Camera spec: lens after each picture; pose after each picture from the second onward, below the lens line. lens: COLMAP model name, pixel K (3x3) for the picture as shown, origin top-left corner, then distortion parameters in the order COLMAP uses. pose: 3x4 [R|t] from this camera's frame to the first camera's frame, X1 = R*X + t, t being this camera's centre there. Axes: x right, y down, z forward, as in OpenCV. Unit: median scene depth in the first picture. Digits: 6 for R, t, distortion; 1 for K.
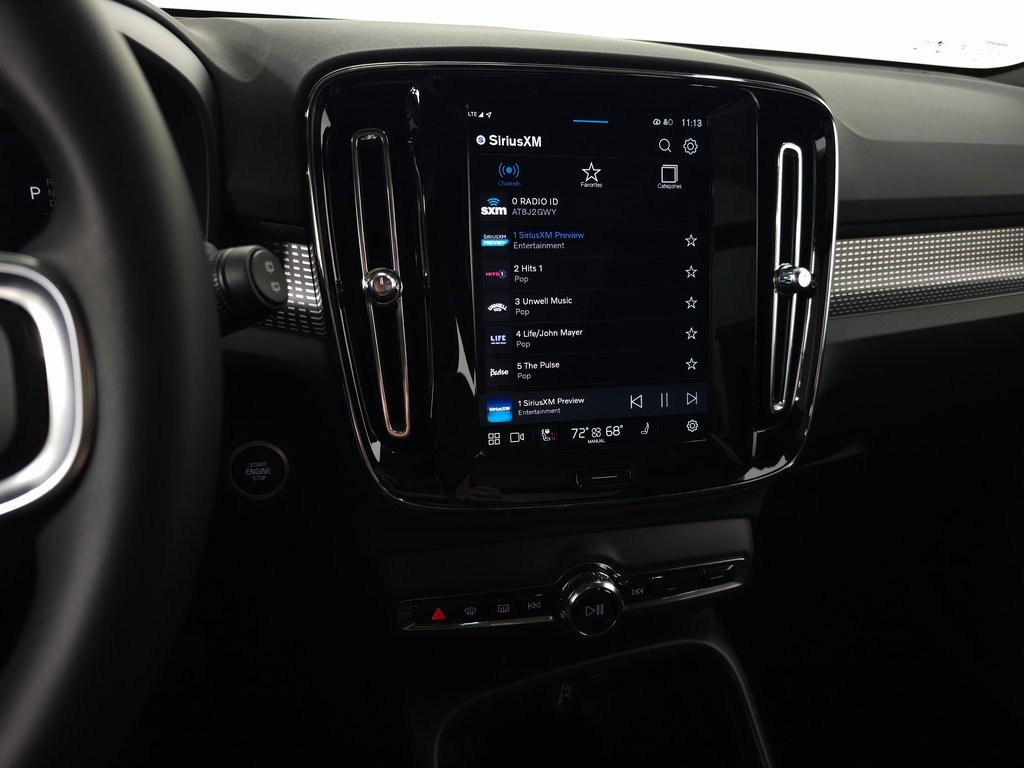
lens RADIAL K [[714.7, 0, 514.4], [0, 714.7, 386.9], [0, 0, 1]] dist [0.067712, -0.072761]
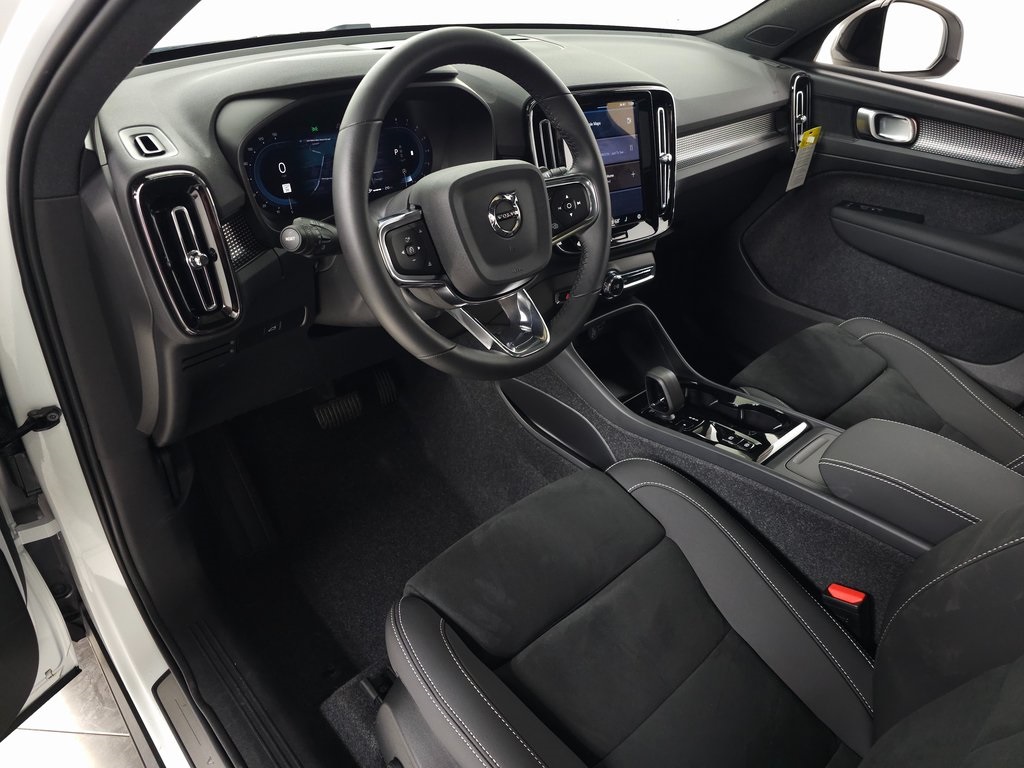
lens RADIAL K [[705.5, 0, 512.0], [0, 705.5, 384.0], [0, 0, 1]] dist [0.026278, -0.005256]
pose [[0.927746, -0.195717, 0.317777, -1.237939], [0.136305, 0.970334, 0.199682, 0.073011], [-0.347431, -0.141939, 0.926901, -1.497340]]
